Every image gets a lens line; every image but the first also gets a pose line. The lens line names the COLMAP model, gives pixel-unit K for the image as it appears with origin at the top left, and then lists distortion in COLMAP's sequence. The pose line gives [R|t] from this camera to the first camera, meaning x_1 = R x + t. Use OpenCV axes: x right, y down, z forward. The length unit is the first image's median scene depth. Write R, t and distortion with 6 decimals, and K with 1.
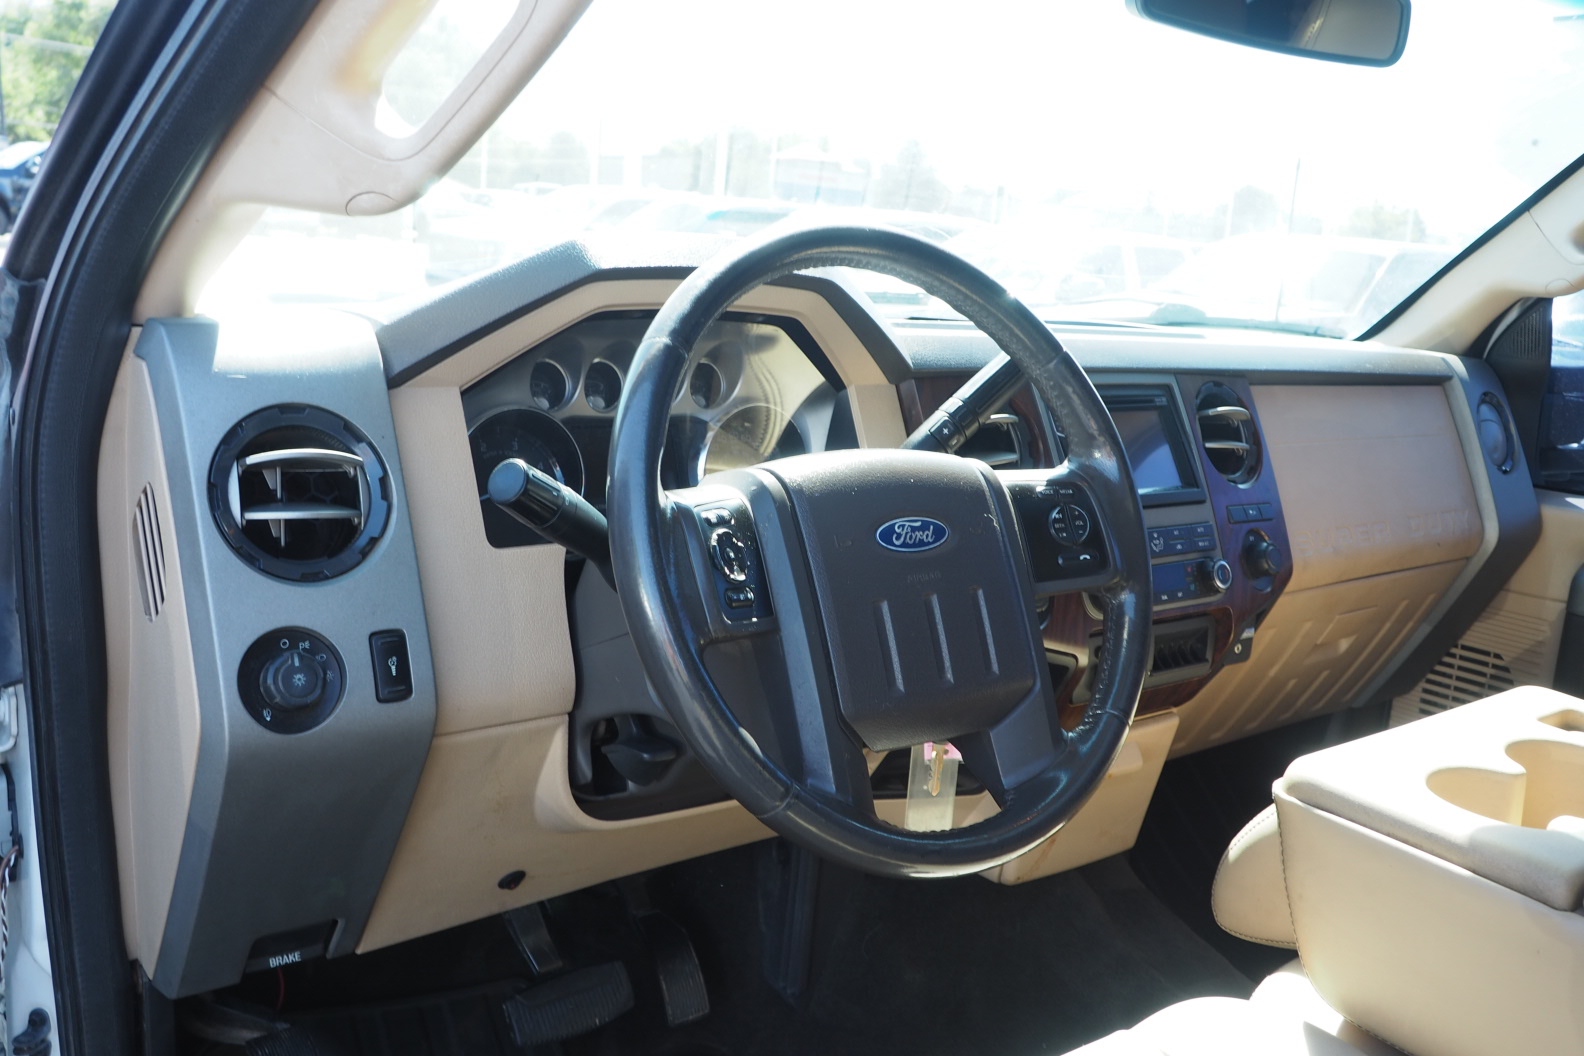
lens RADIAL K [[1351.6, 0, 762.3], [0, 1351.6, 559.5], [0, 0, 1]] dist [-0.029932, 0.001098]
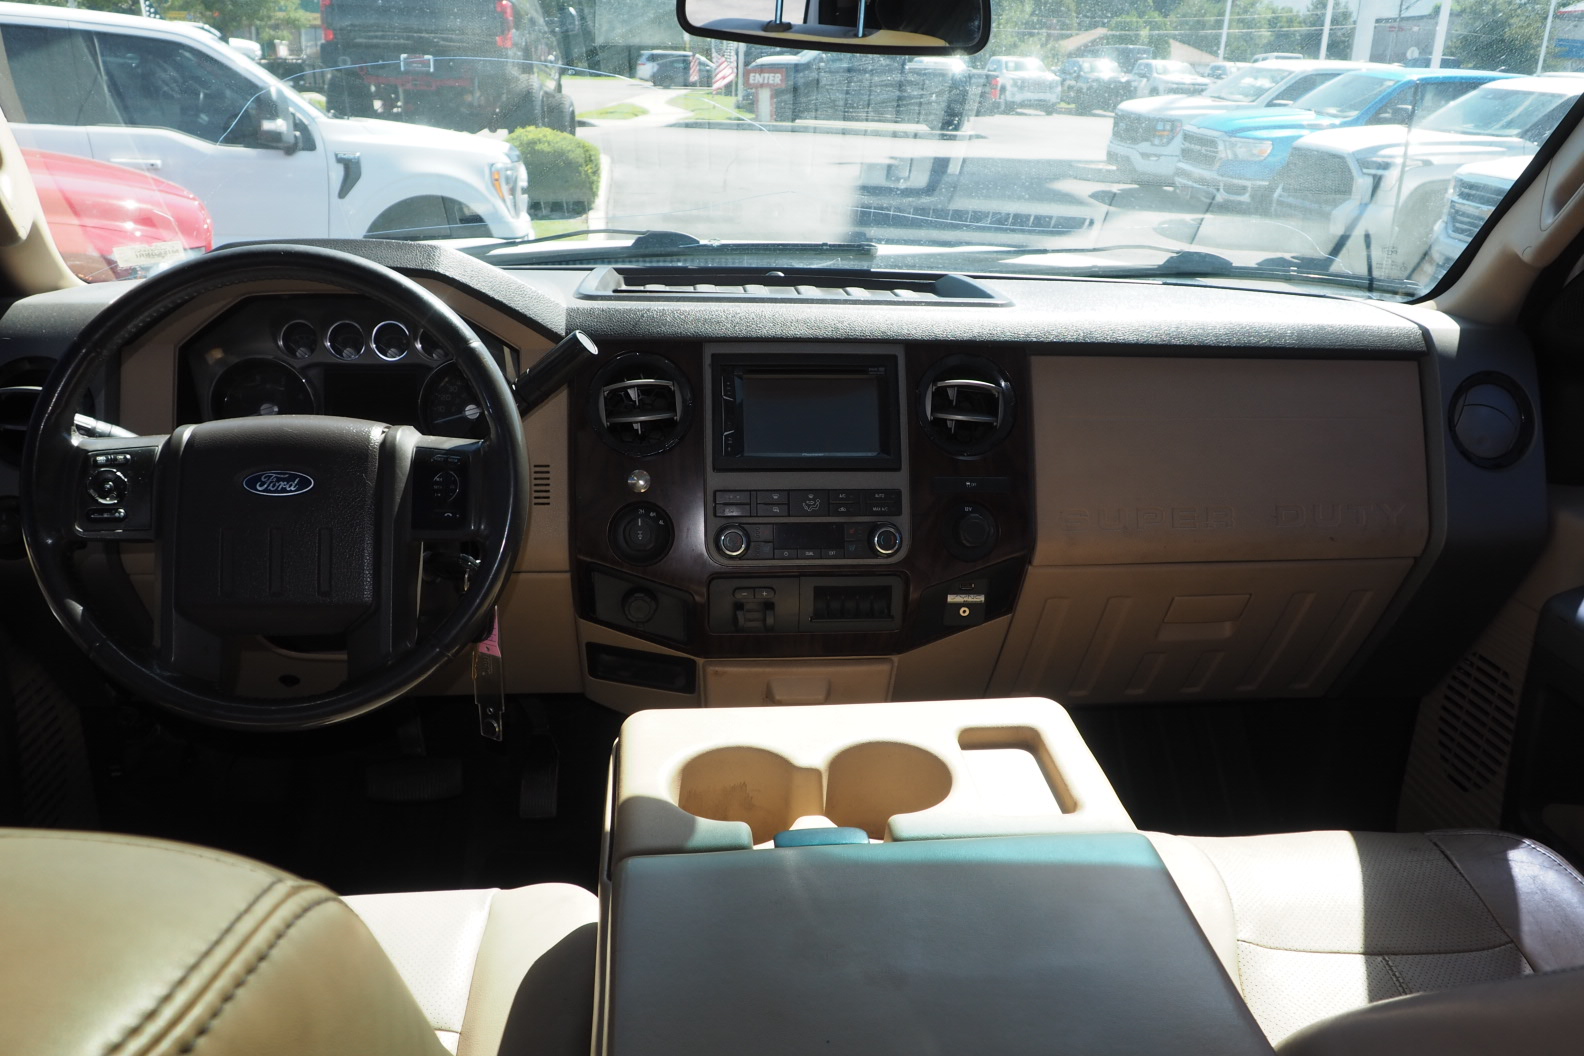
lens RADIAL K [[1206.6, 0, 790.7], [0, 1206.6, 559.3], [0, 0, 1]] dist [-0.028517, 0.000020]
pose [[0.858004, 0.152718, -0.490414, 1.147145], [-0.090255, 0.984747, 0.148752, -0.167863], [0.505651, -0.083368, 0.858701, 0.218323]]
